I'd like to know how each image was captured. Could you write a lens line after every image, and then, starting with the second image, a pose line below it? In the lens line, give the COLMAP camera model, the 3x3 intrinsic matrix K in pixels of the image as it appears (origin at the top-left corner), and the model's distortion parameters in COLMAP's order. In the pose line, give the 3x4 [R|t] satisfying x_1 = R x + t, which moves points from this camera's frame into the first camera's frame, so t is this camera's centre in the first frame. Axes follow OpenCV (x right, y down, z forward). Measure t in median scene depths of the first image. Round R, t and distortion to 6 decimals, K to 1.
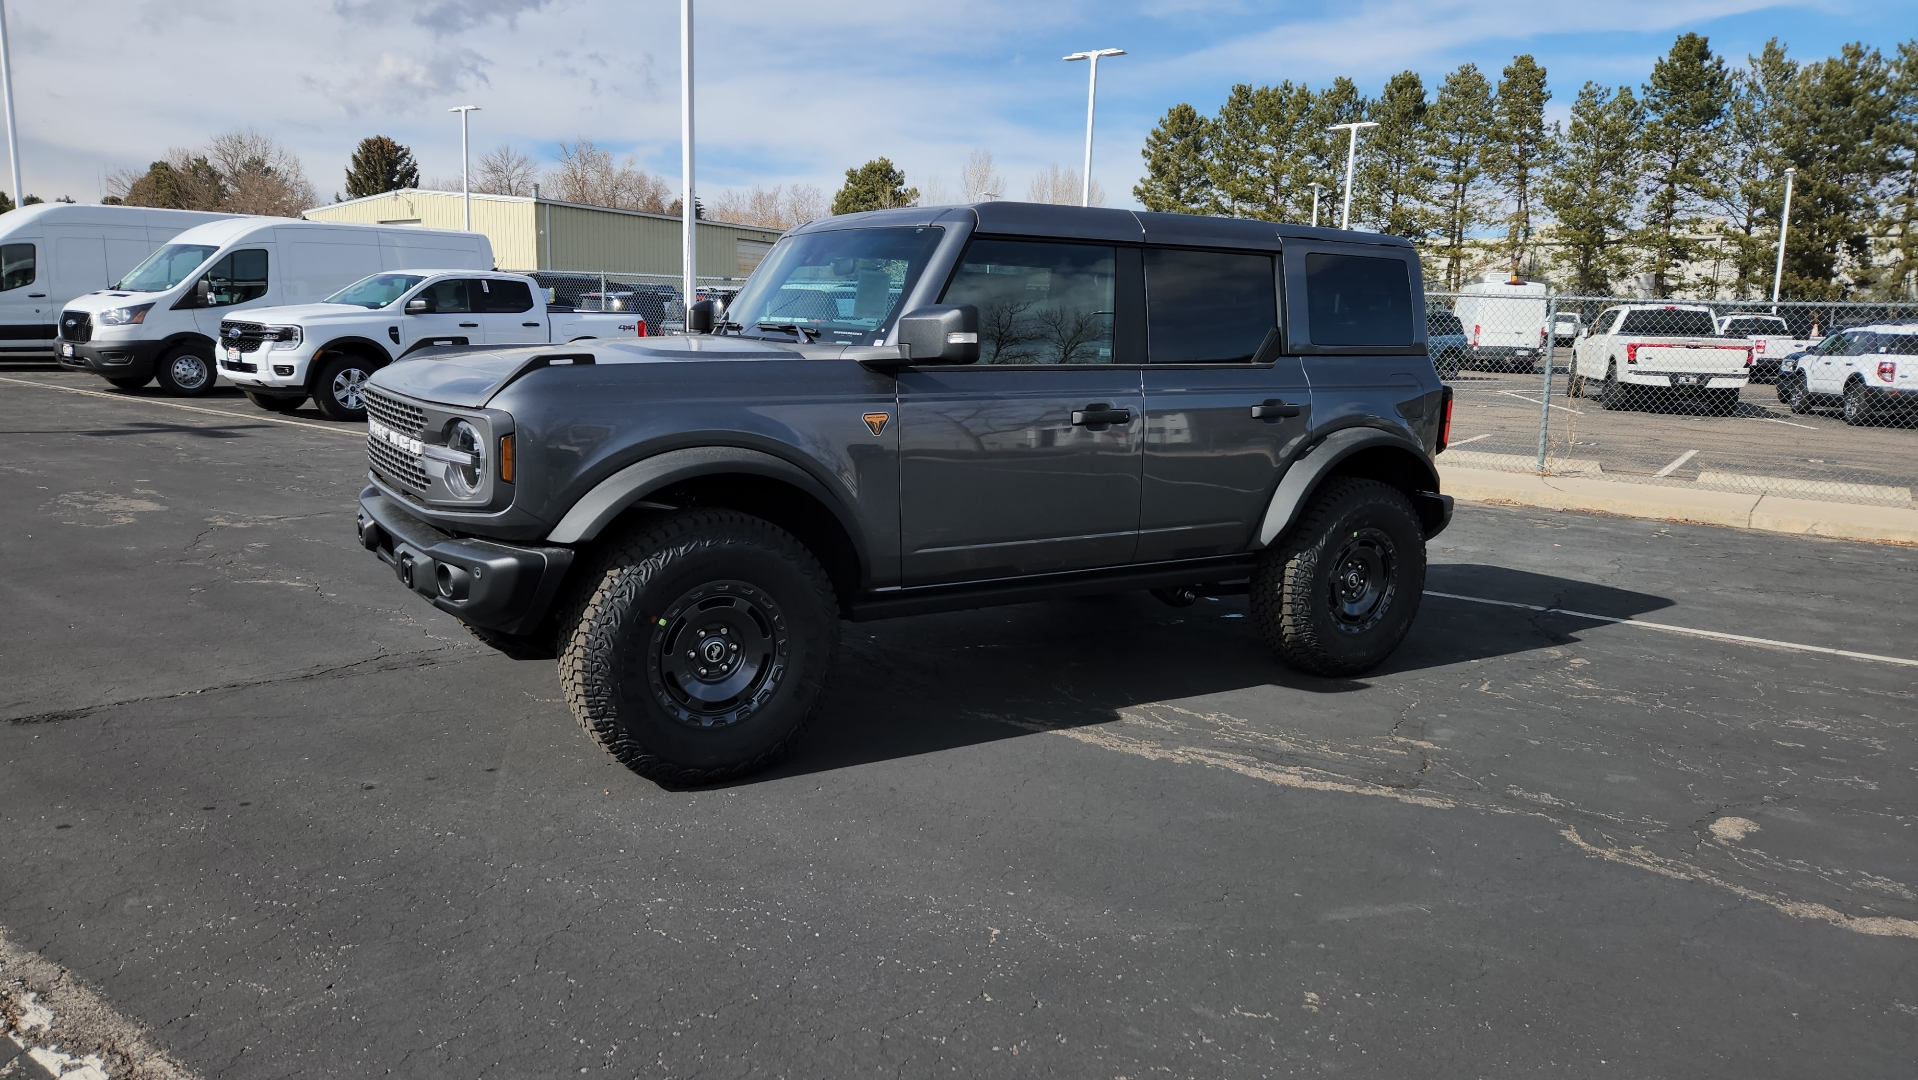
lens RADIAL K [[1275.3, 0, 920.0], [0, 1275.3, 540.8], [0, 0, 1]] dist [0.073469, -0.059972]
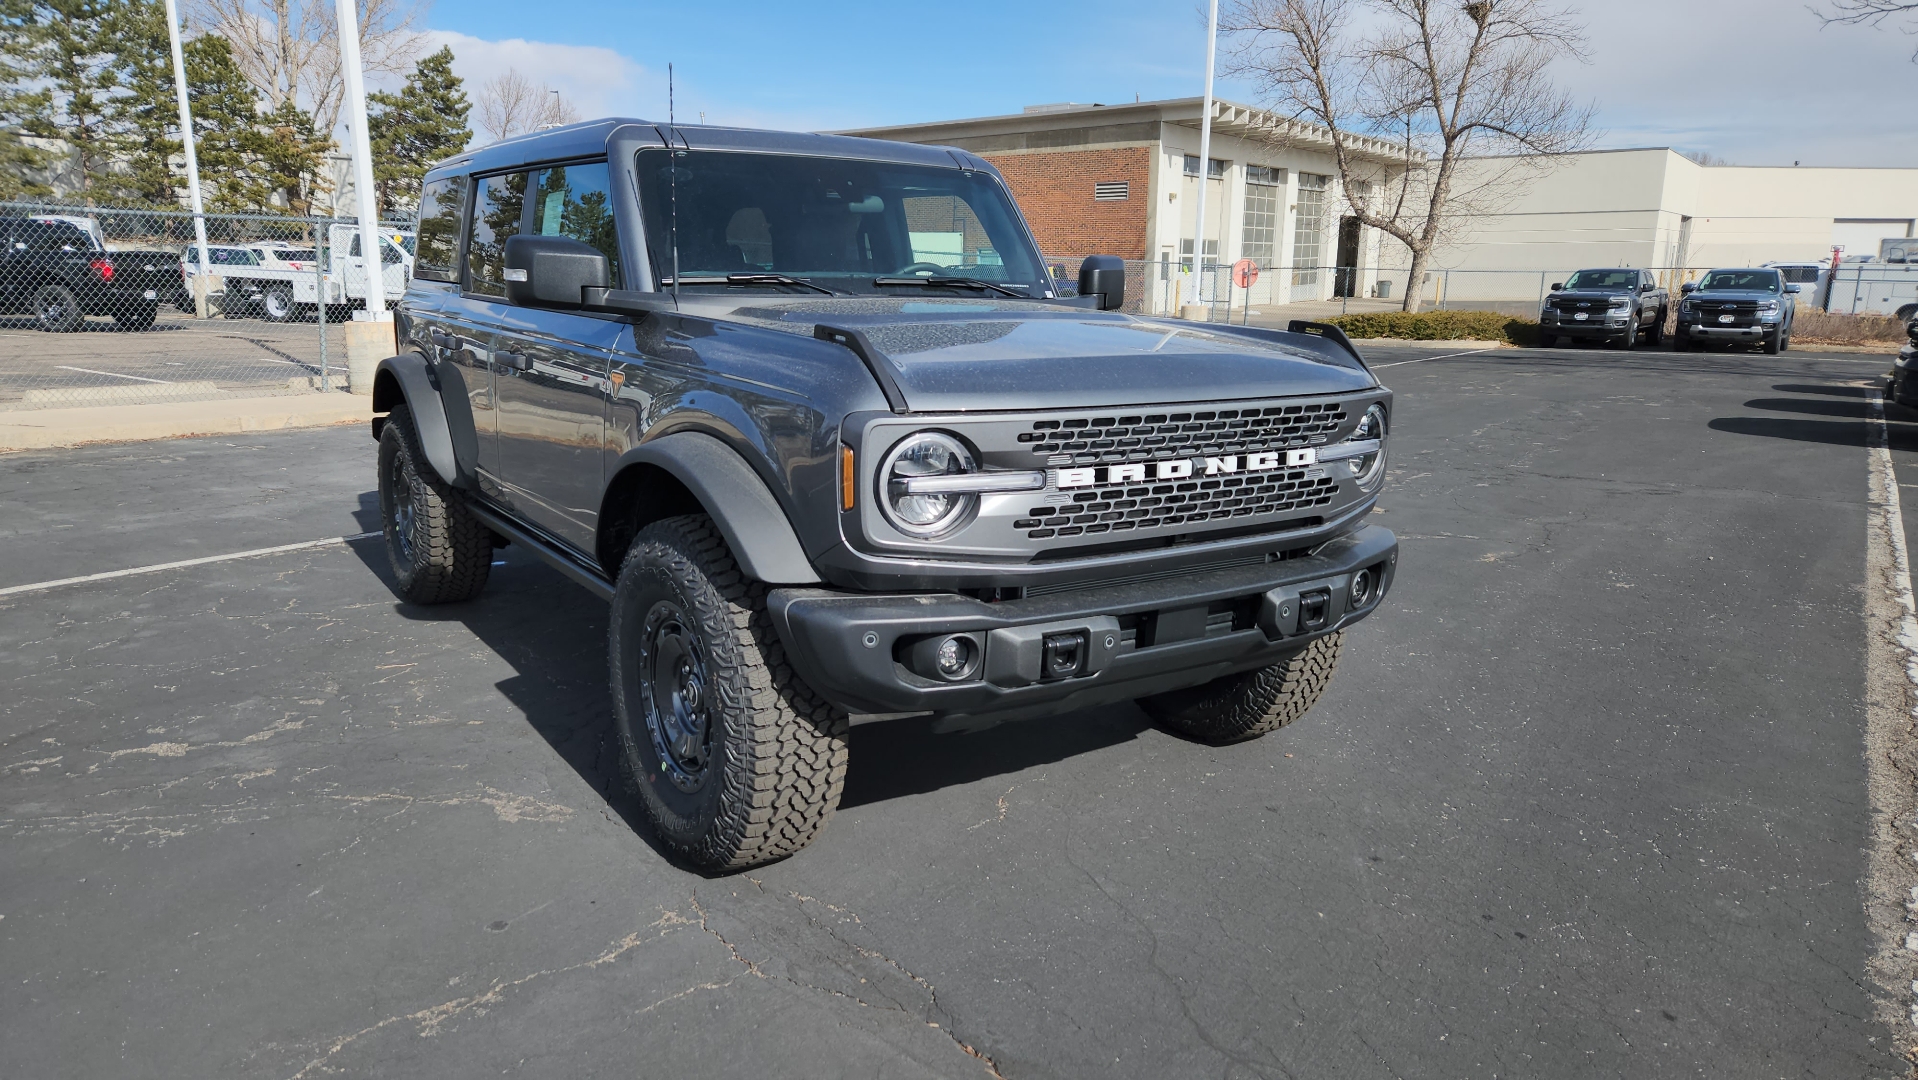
lens RADIAL K [[1285.4, 0, 924.2], [0, 1285.4, 567.1], [0, 0, 1]] dist [0.042013, -0.013230]
pose [[-0.013112, -0.255185, 0.966803, -0.843365], [0.154077, 0.954823, 0.254113, -0.176597], [-0.987972, 0.152295, 0.026799, 0.880361]]
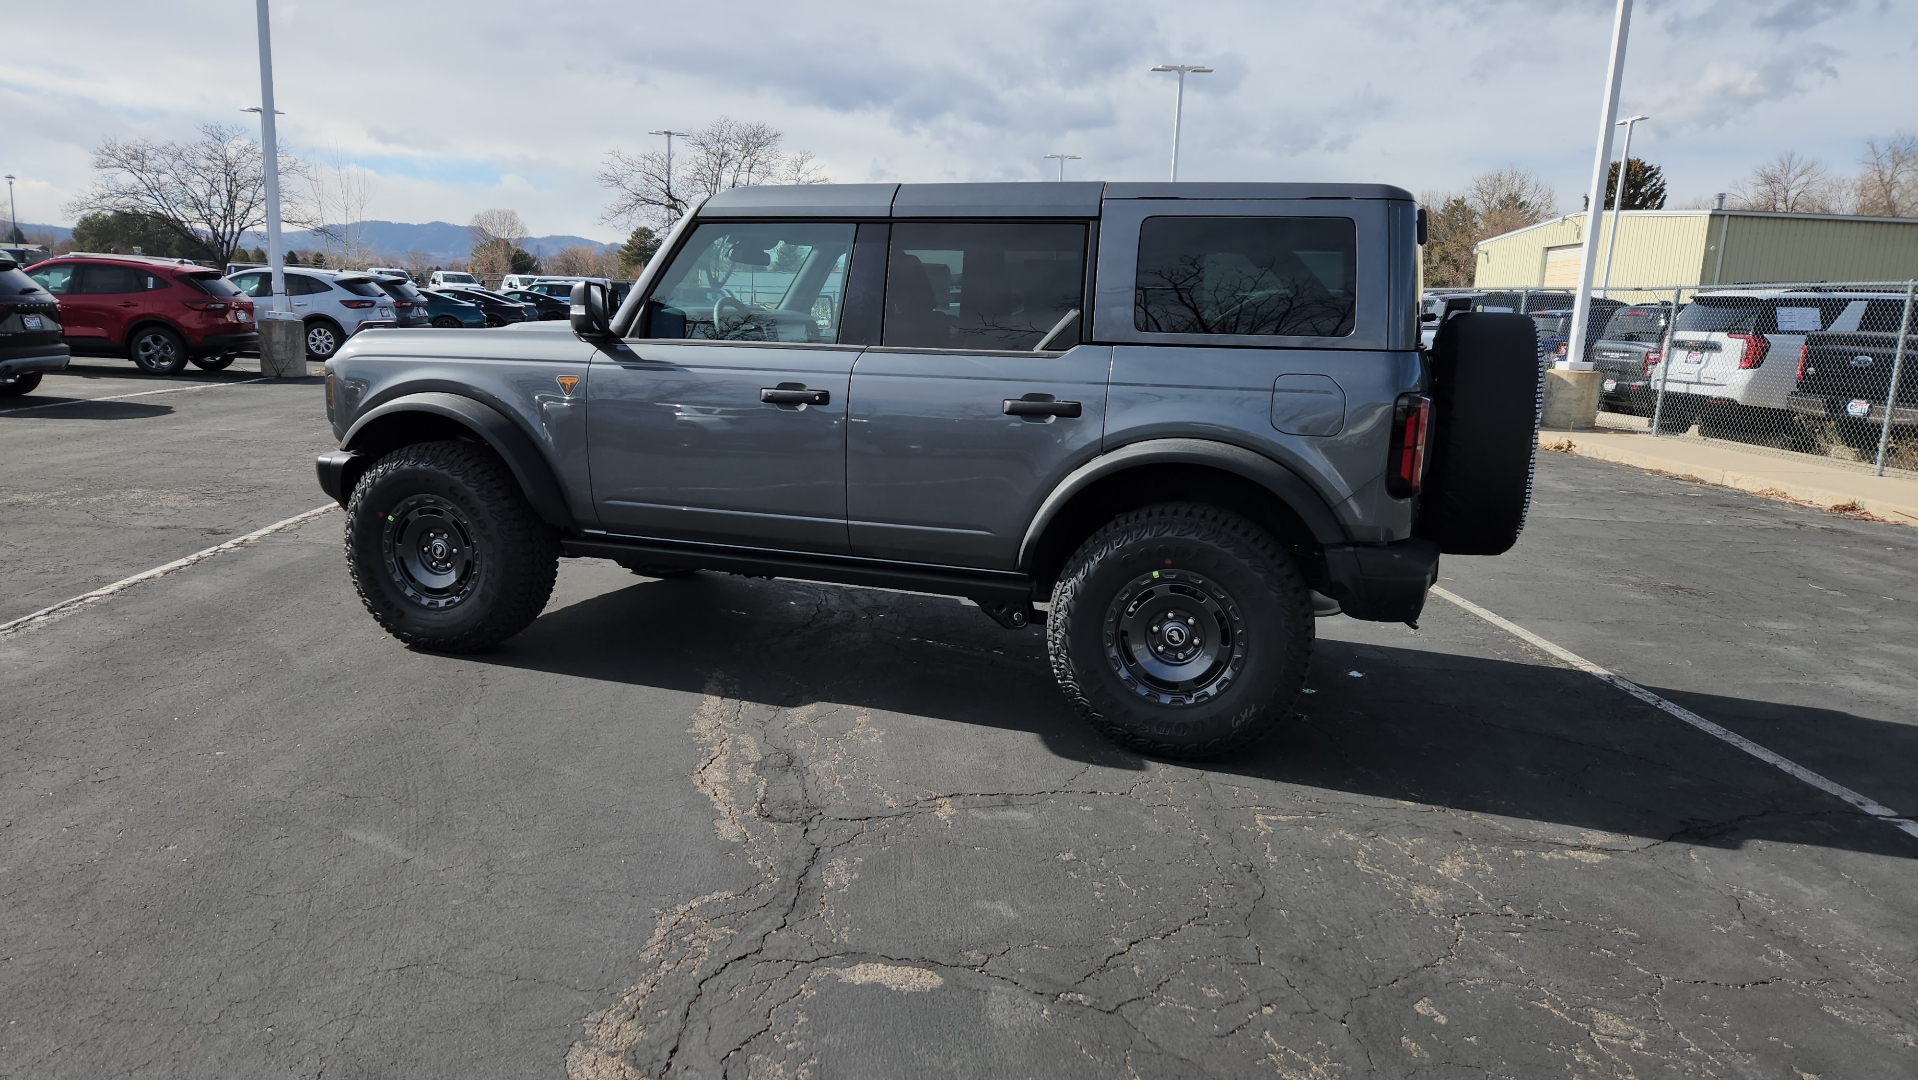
lens RADIAL K [[1276.3, 0, 918.3], [0, 1276.3, 551.5], [0, 0, 1]] dist [0.075505, -0.060477]
pose [[0.622382, 0.133155, -0.771305, 0.839450], [-0.145818, 0.987897, 0.052882, -0.038493], [0.769011, 0.079557, 0.634265, 0.393402]]
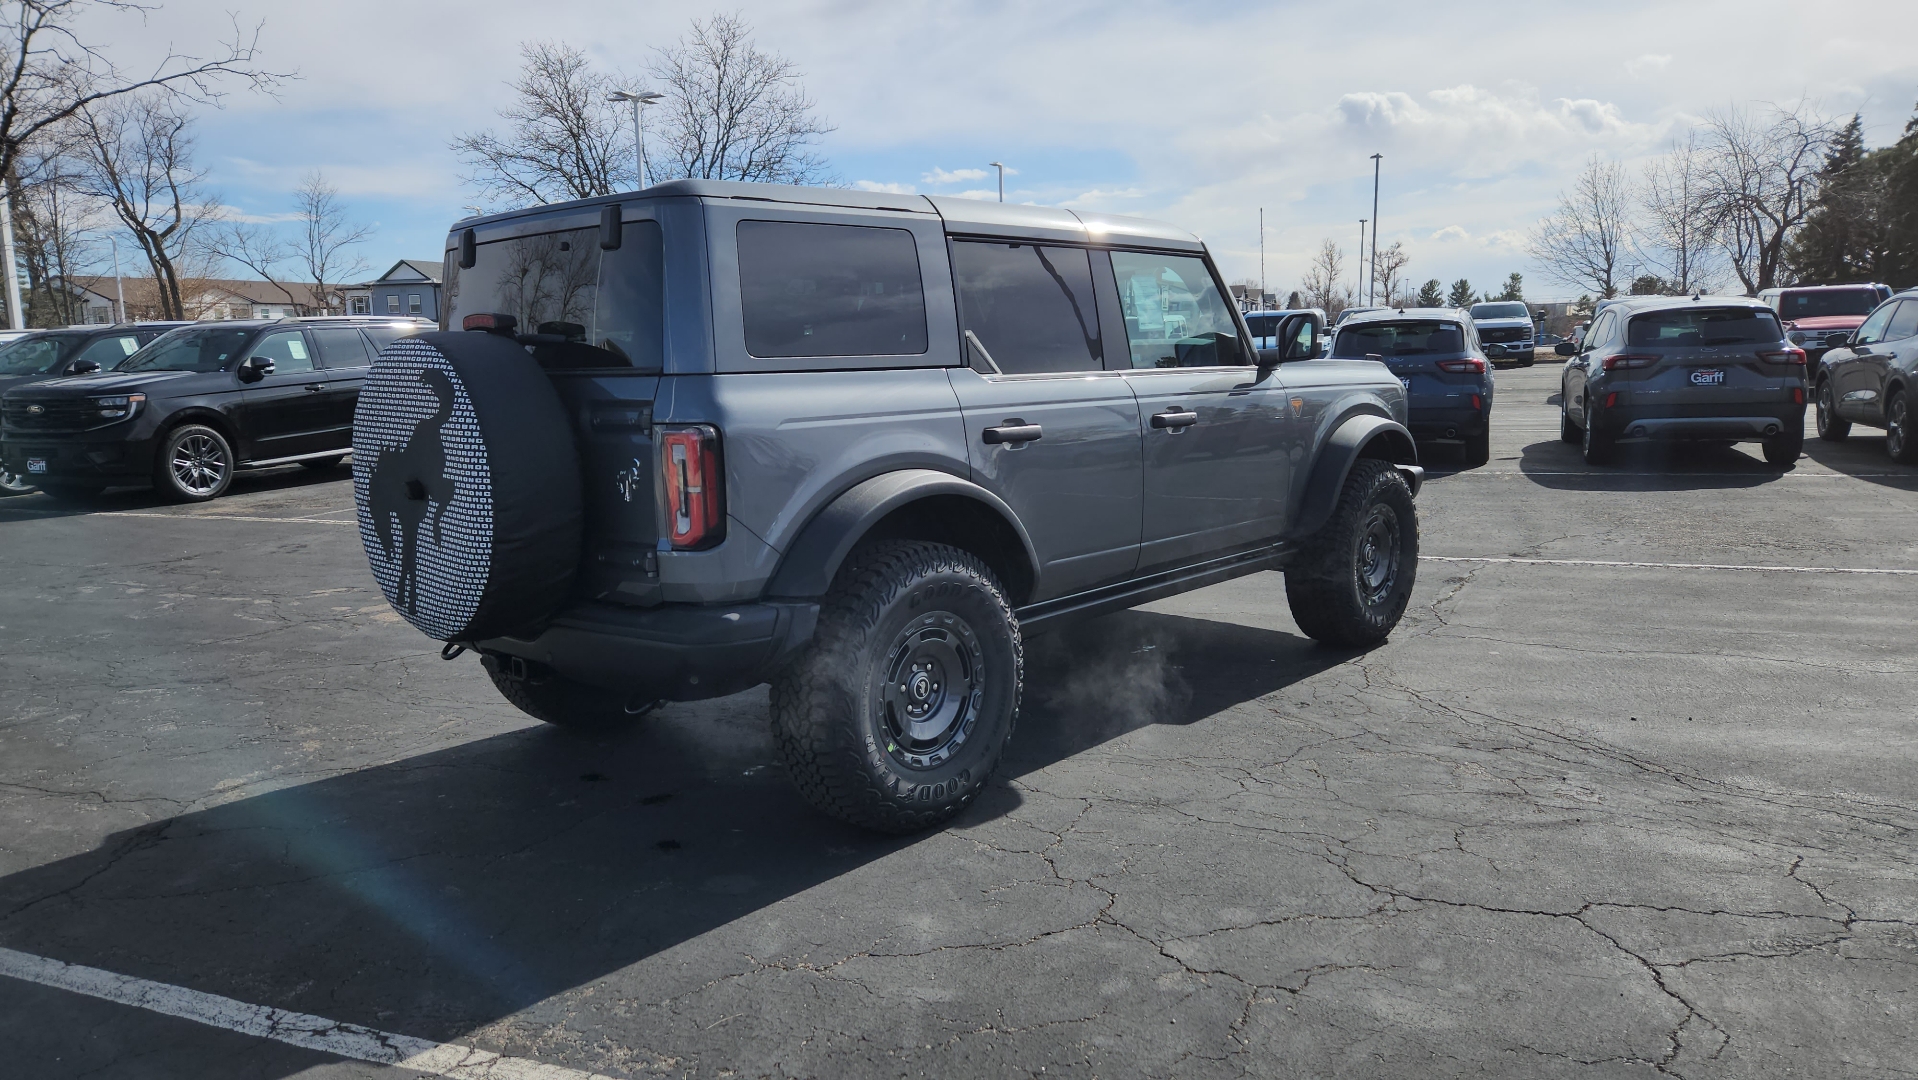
lens RADIAL K [[1275.3, 0, 926.1], [0, 1275.3, 530.2], [0, 0, 1]] dist [0.073469, -0.059972]
pose [[-0.971046, 0.028432, -0.237194, 0.319640], [-0.043853, 0.954805, 0.293981, -0.312055], [0.234833, 0.295870, -0.925913, 1.913420]]
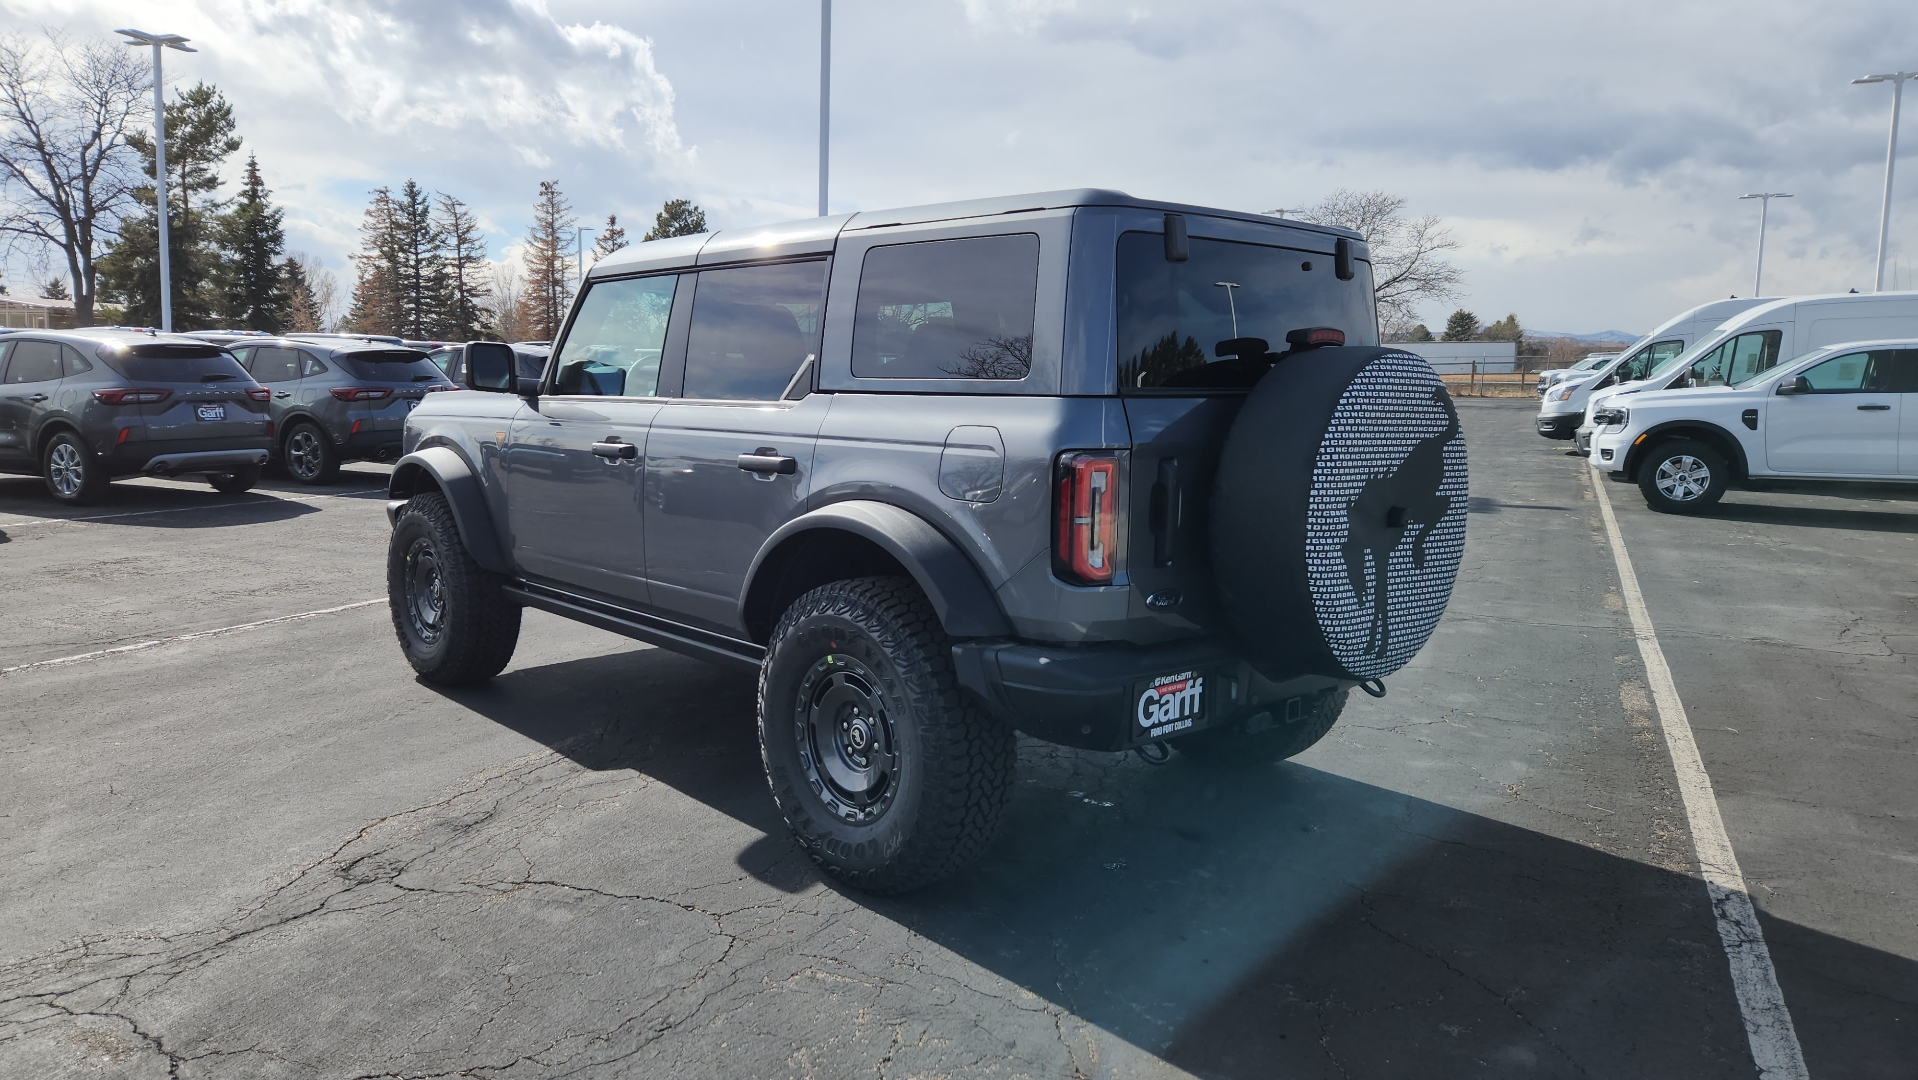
lens RADIAL K [[1276.3, 0, 915.0], [0, 1276.3, 516.1], [0, 0, 1]] dist [0.075505, -0.060477]
pose [[0.167588, 0.078673, -0.982713, 0.977445], [-0.176207, 0.983150, 0.048658, -0.116119], [0.969982, 0.165006, 0.178627, 0.906376]]
